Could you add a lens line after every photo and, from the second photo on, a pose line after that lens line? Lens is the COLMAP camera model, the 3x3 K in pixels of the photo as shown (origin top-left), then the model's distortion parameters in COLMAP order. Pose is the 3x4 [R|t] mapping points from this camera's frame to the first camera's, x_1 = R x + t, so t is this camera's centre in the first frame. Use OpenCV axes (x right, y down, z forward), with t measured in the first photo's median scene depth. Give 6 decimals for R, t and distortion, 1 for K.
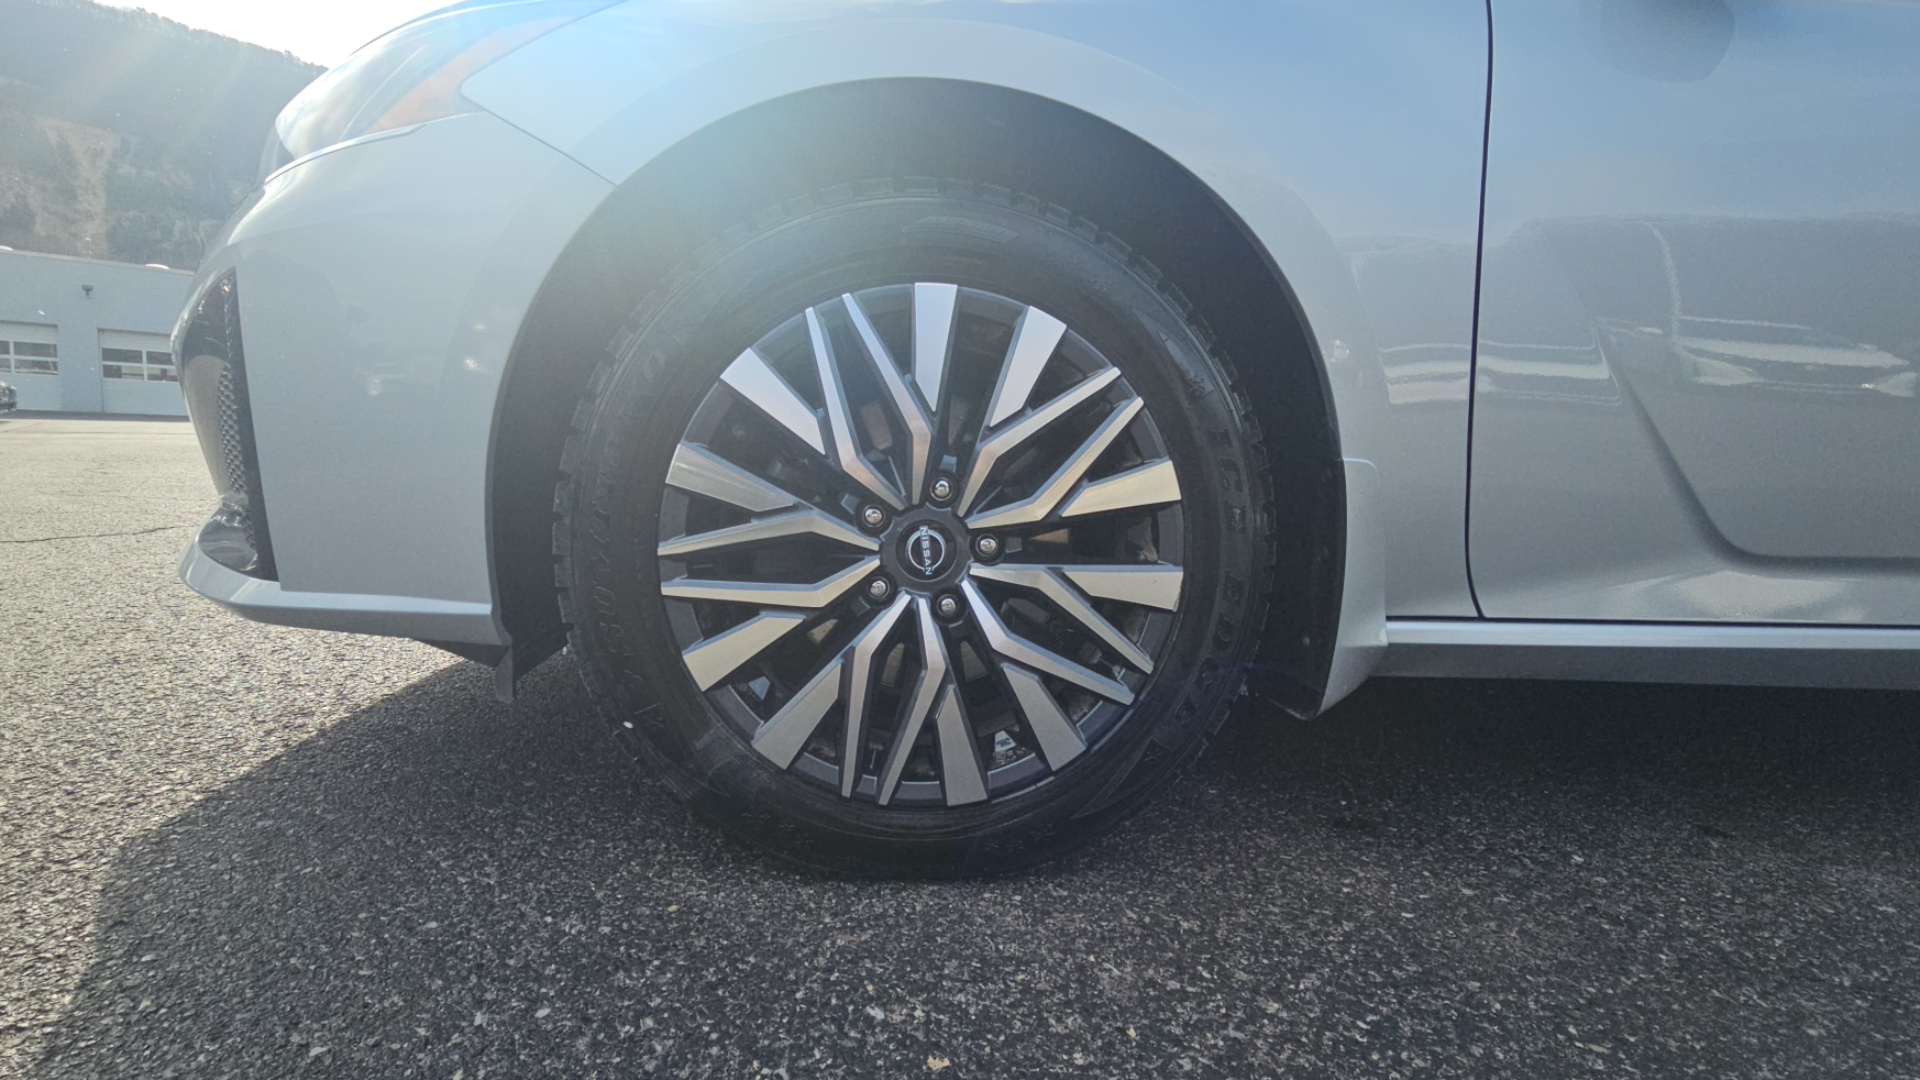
lens RADIAL K [[855.1, 0, 960.7], [0, 855.1, 539.5], [0, 0, 1]] dist [0.009473, -0.006916]
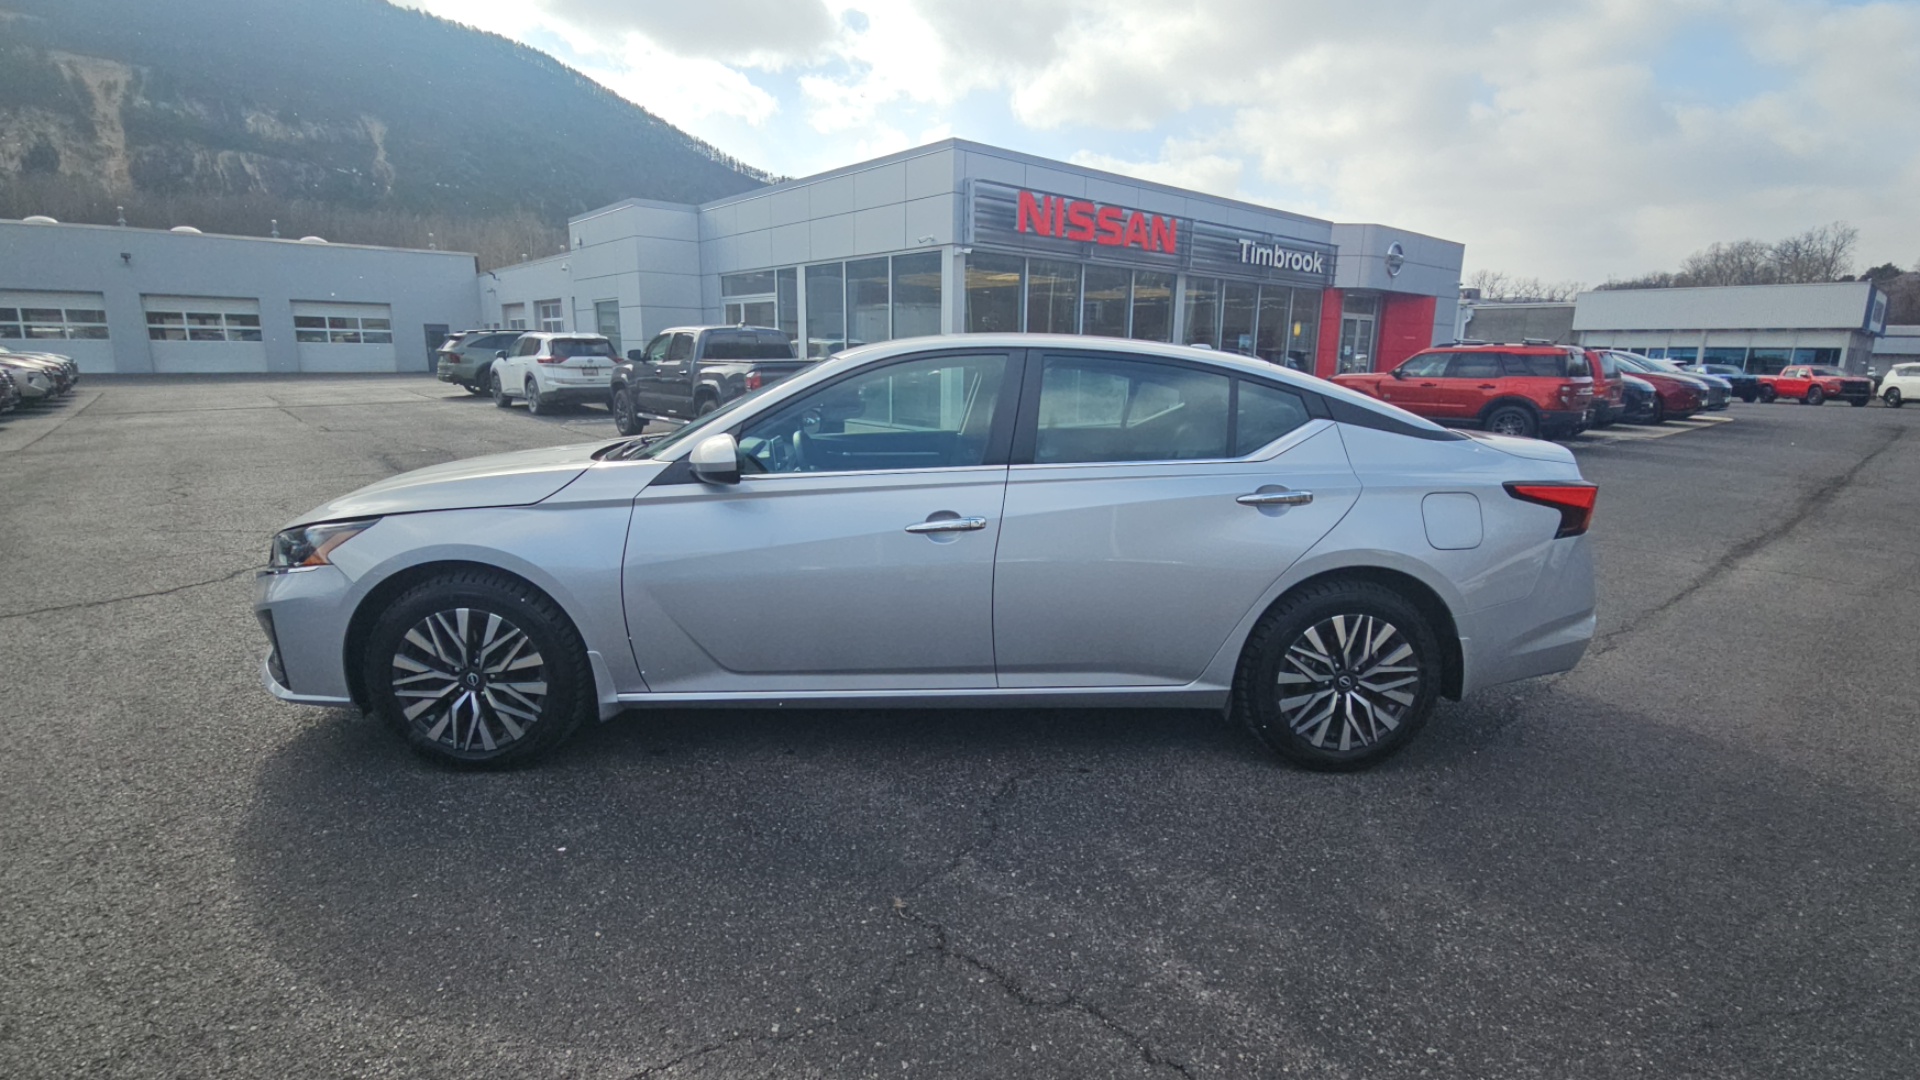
lens RADIAL K [[855.1, 0, 956.3], [0, 855.1, 538.3], [0, 0, 1]] dist [0.009473, -0.006916]
pose [[0.998892, -0.022483, -0.041348, 2.084096], [0.026399, 0.994960, 0.096734, -0.843918], [0.038965, -0.097718, 0.994451, -2.328826]]
